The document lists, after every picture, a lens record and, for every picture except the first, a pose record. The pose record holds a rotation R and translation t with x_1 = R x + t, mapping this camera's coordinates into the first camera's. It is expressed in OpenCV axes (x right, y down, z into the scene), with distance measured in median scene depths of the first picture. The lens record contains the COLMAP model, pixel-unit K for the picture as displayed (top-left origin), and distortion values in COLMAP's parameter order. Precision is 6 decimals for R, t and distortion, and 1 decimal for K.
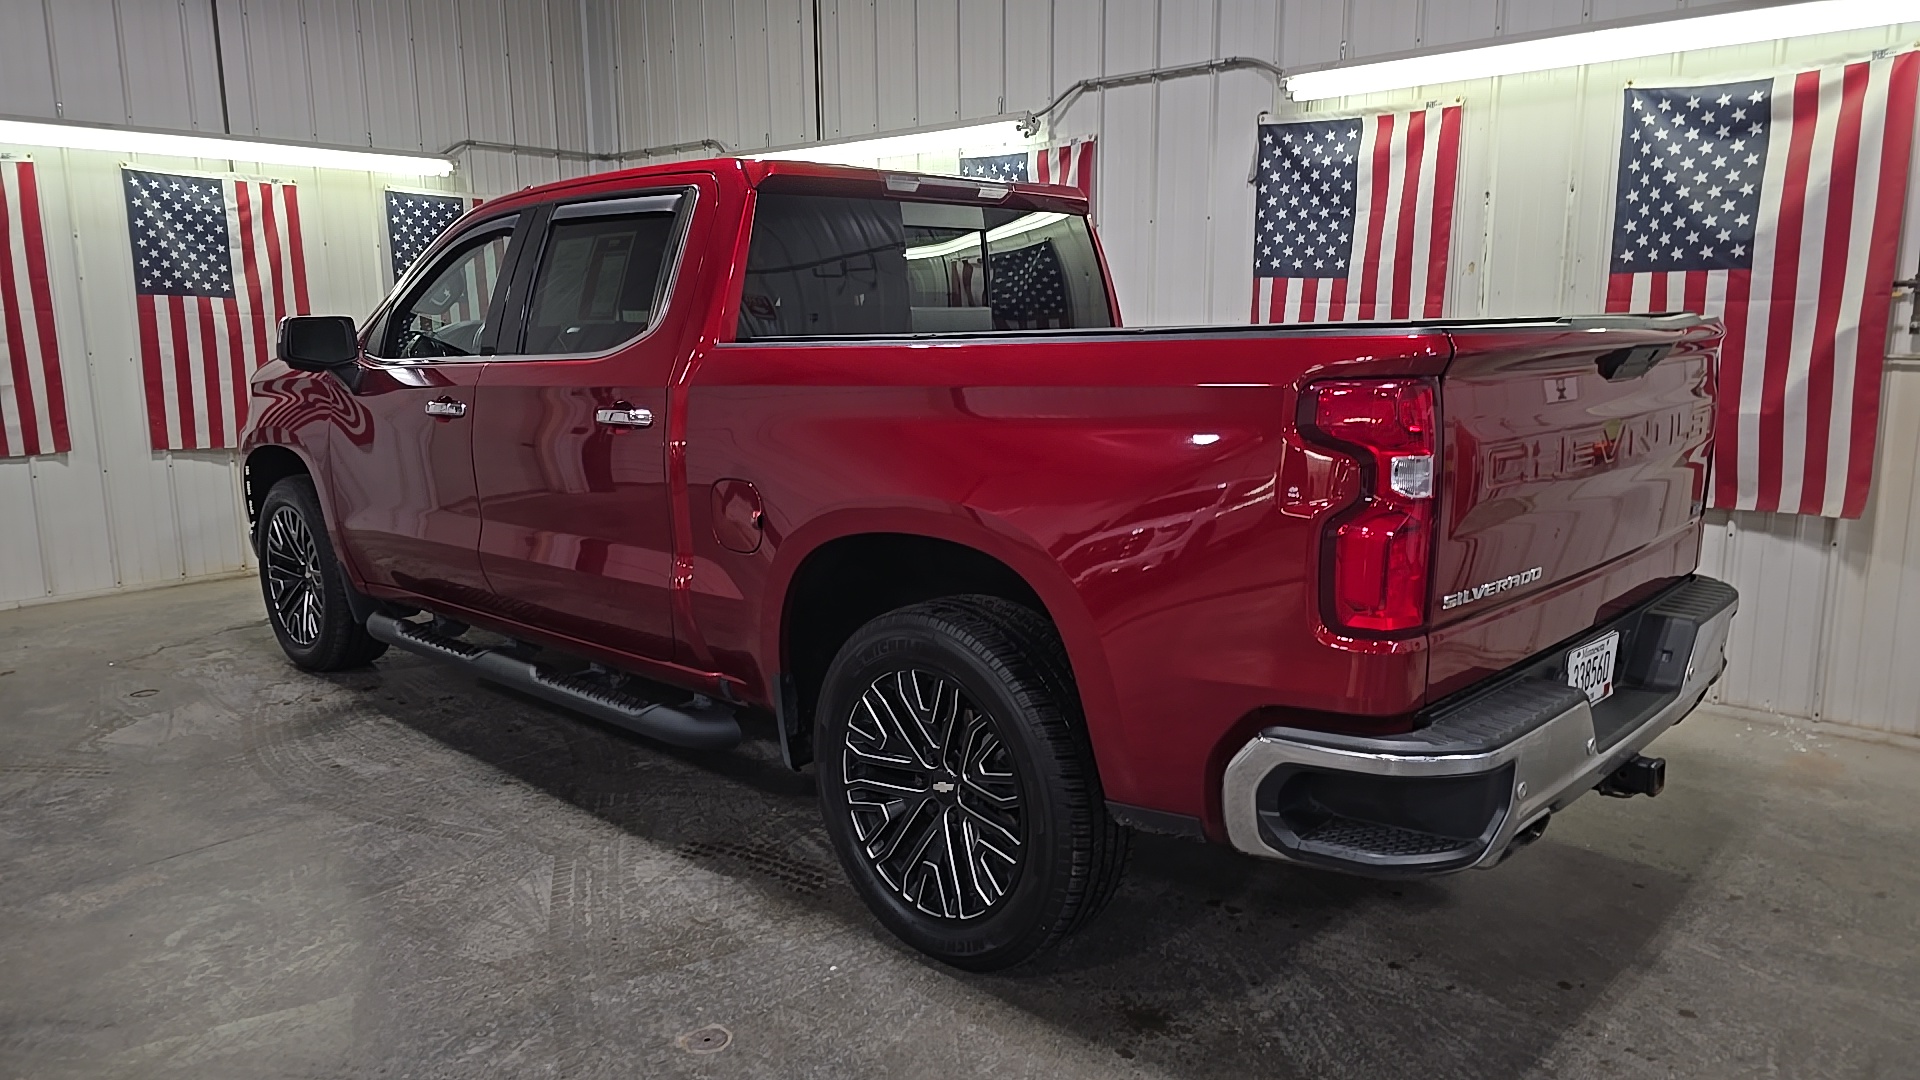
lens RADIAL K [[1281.8, 0, 967.7], [0, 1281.8, 545.7], [0, 0, 1]] dist [0.059404, -0.054475]
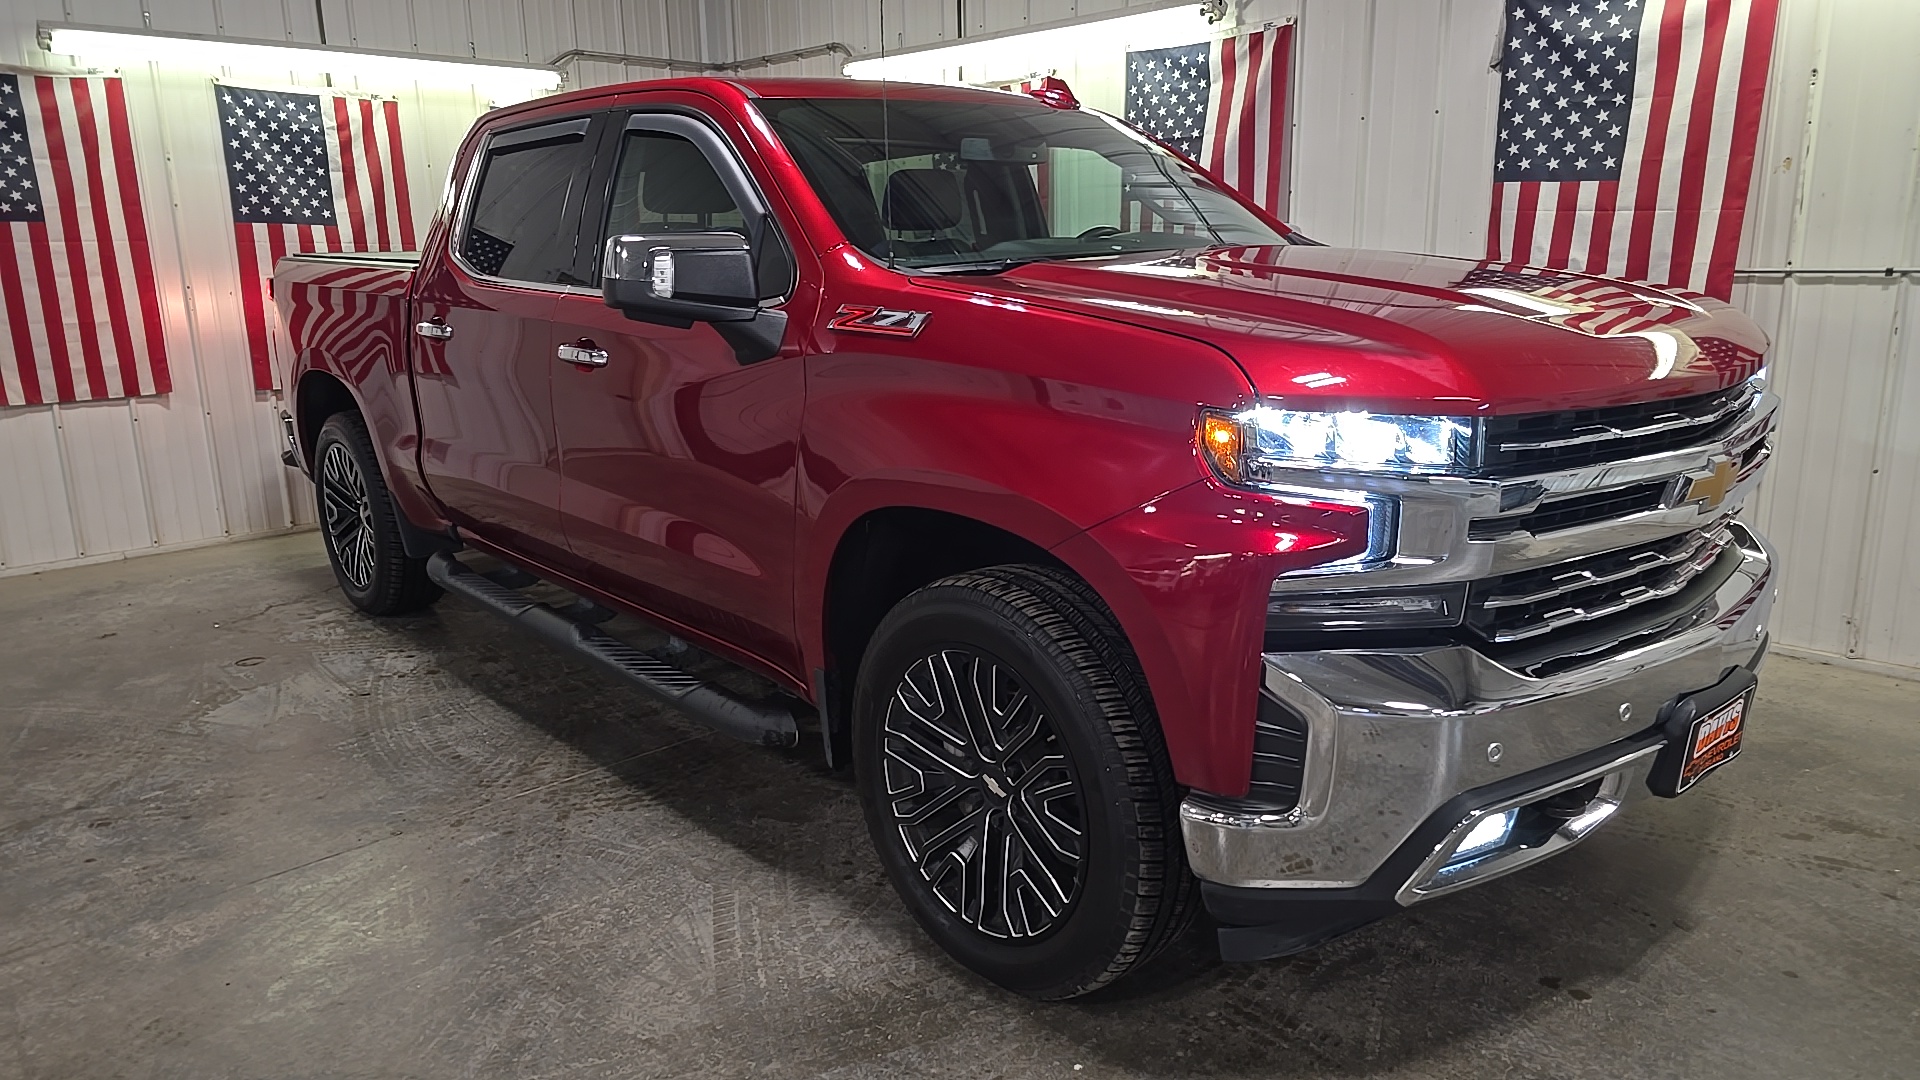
lens RADIAL K [[1281.8, 0, 967.7], [0, 1281.8, 545.7], [0, 0, 1]] dist [0.059404, -0.054475]
pose [[0.997632, 0.004650, -0.068617, -0.073623], [-0.000871, 0.998485, 0.055013, -0.020343], [0.068769, -0.054823, 0.996125, 0.141651]]
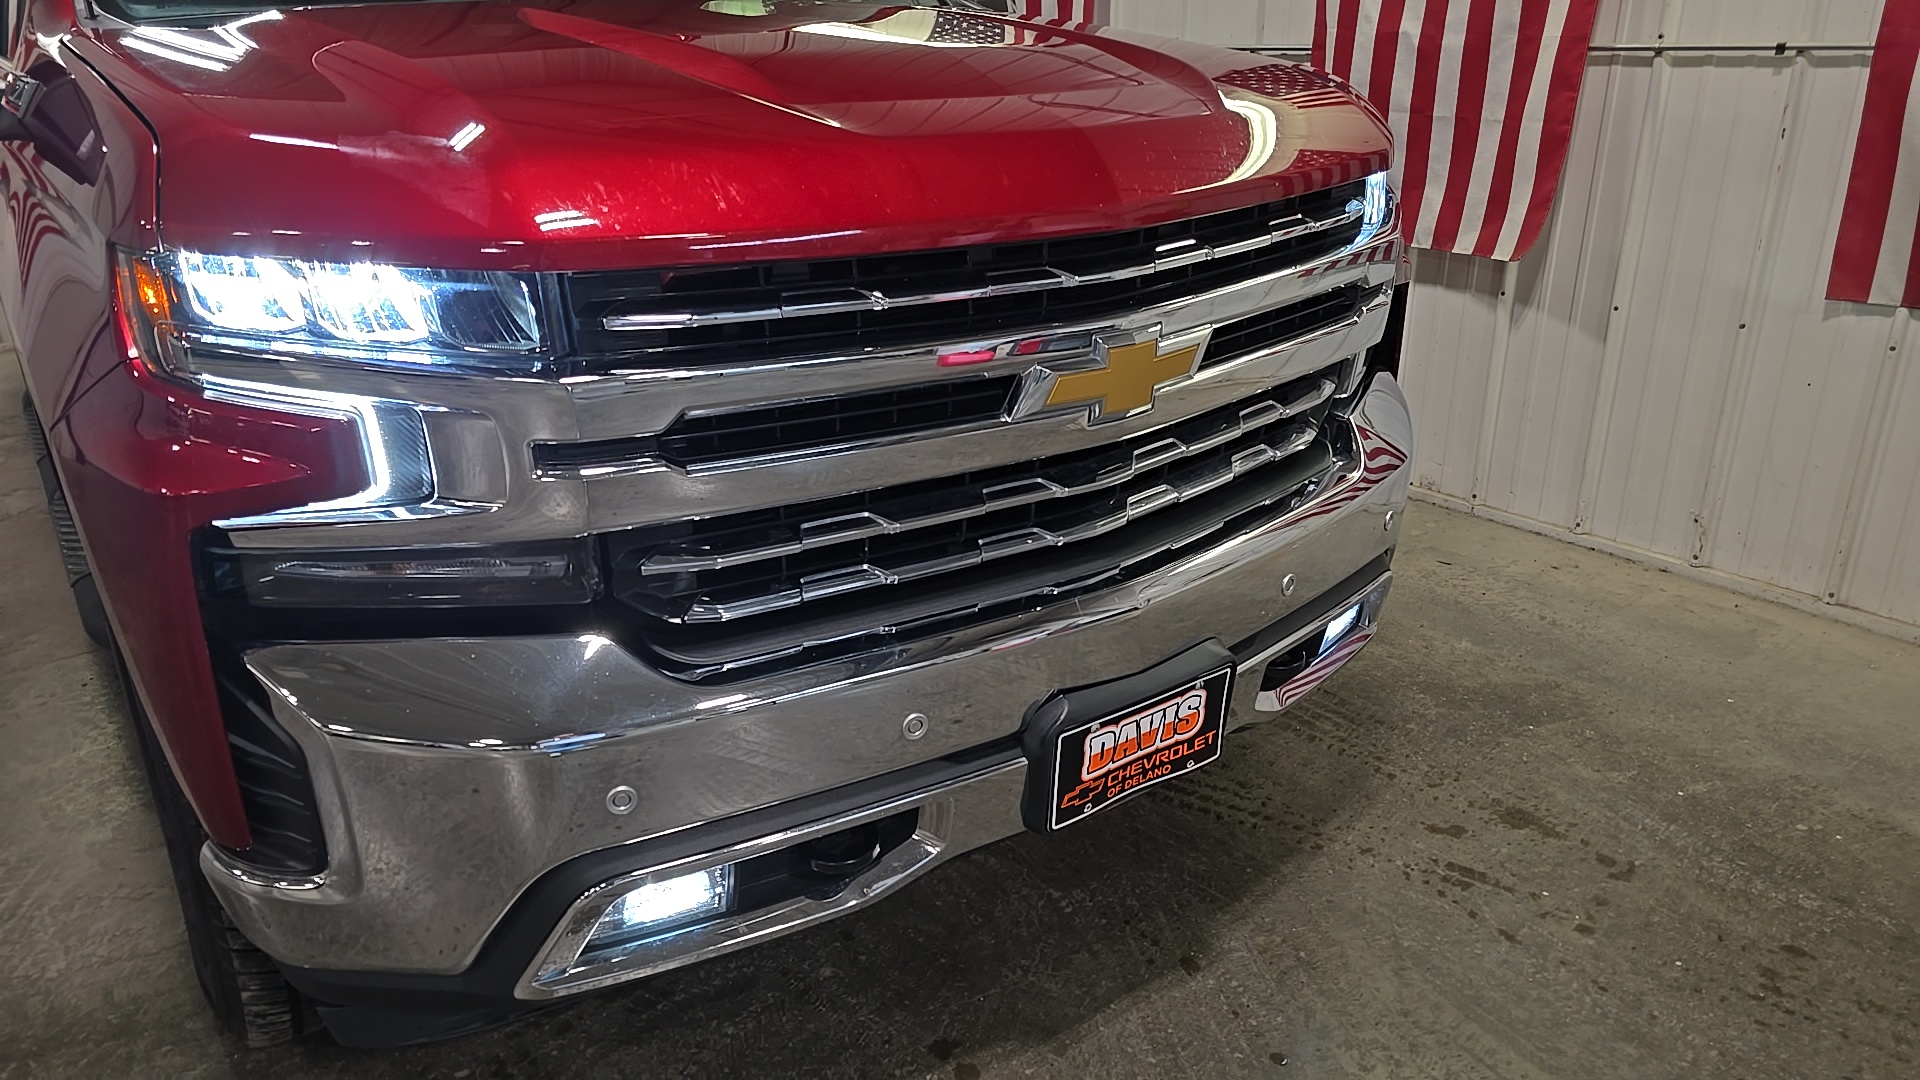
lens RADIAL K [[1281.8, 0, 967.7], [0, 1281.8, 545.7], [0, 0, 1]] dist [0.059404, -0.054475]
pose [[0.987310, 0.051411, -0.150251, 0.190527], [-0.019955, 0.978810, 0.203794, -0.040235], [0.157544, -0.198210, 0.967415, 0.335974]]
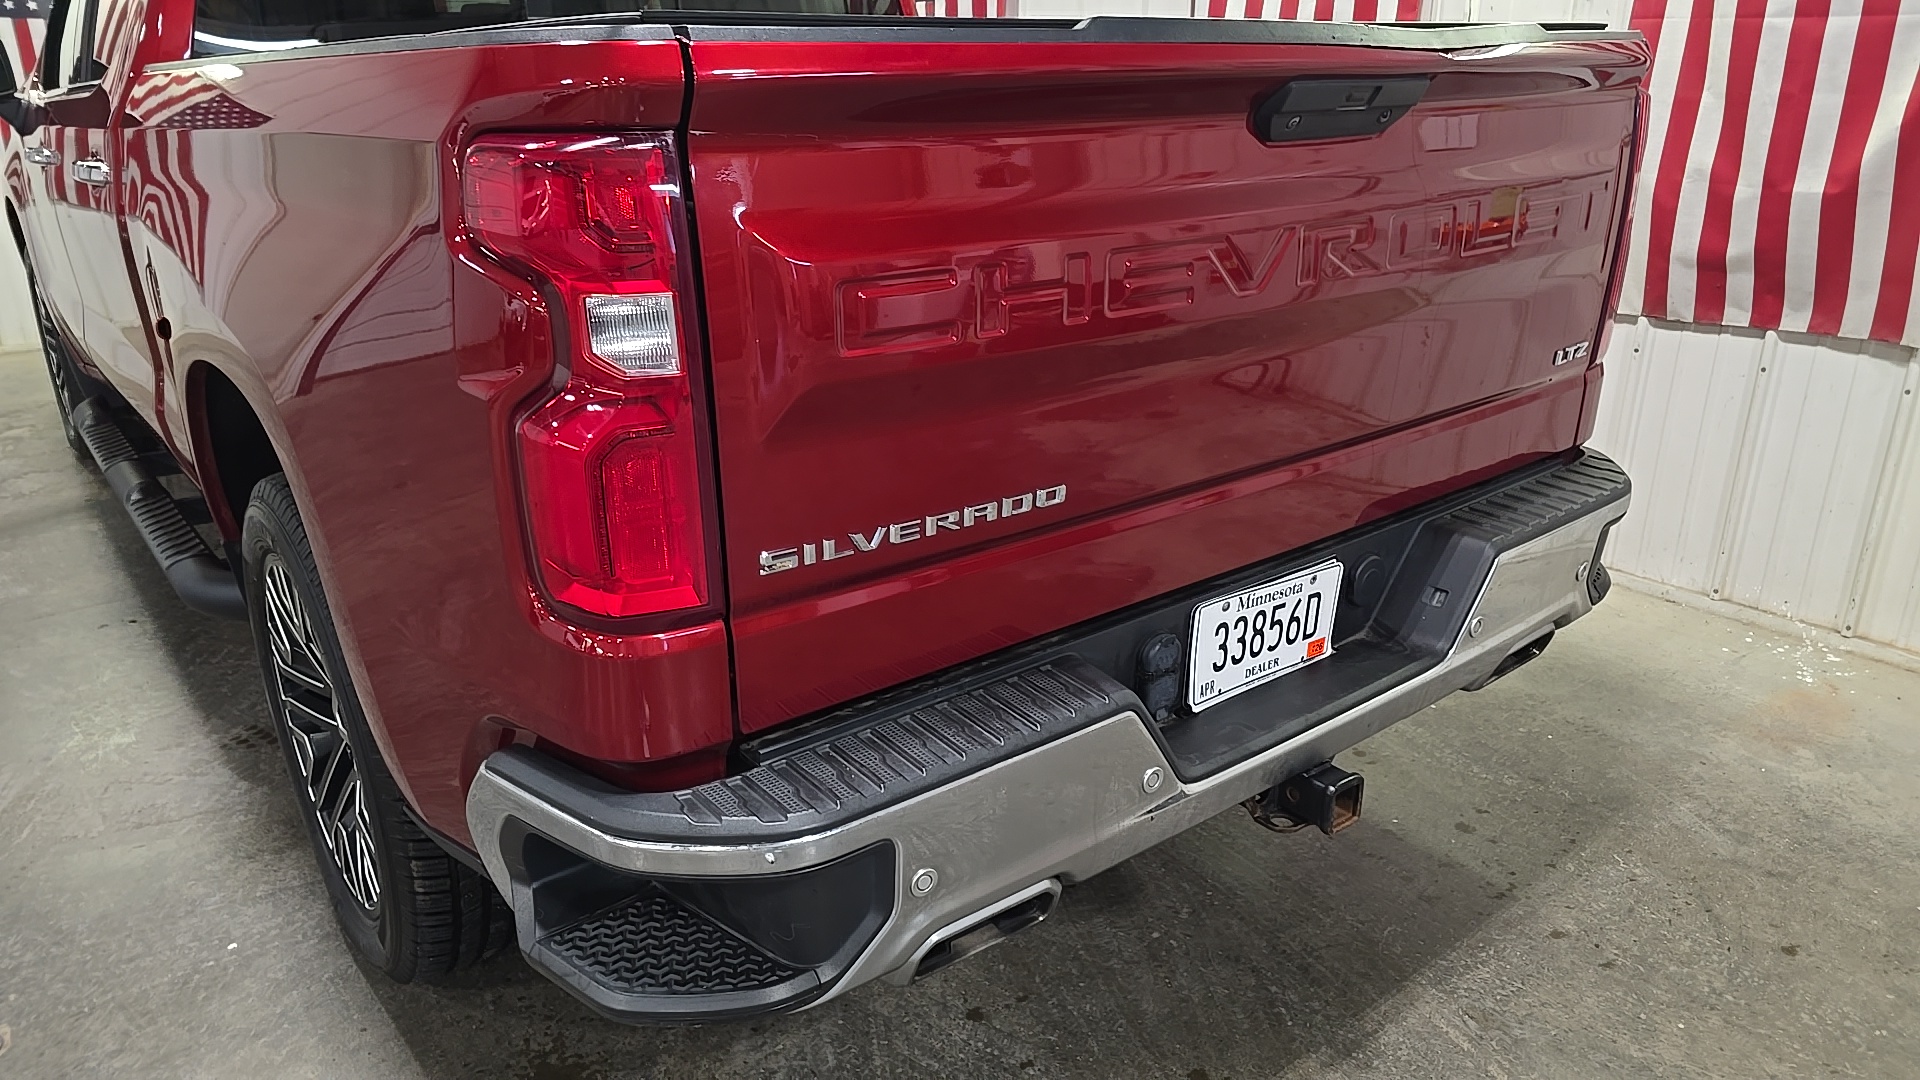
lens RADIAL K [[1281.8, 0, 967.7], [0, 1281.8, 545.7], [0, 0, 1]] dist [0.059404, -0.054475]
pose [[0.989744, 0.053844, -0.132320, 0.251206], [-0.028591, 0.982170, 0.185805, -0.032052], [0.139965, -0.180117, 0.973636, 0.230218]]
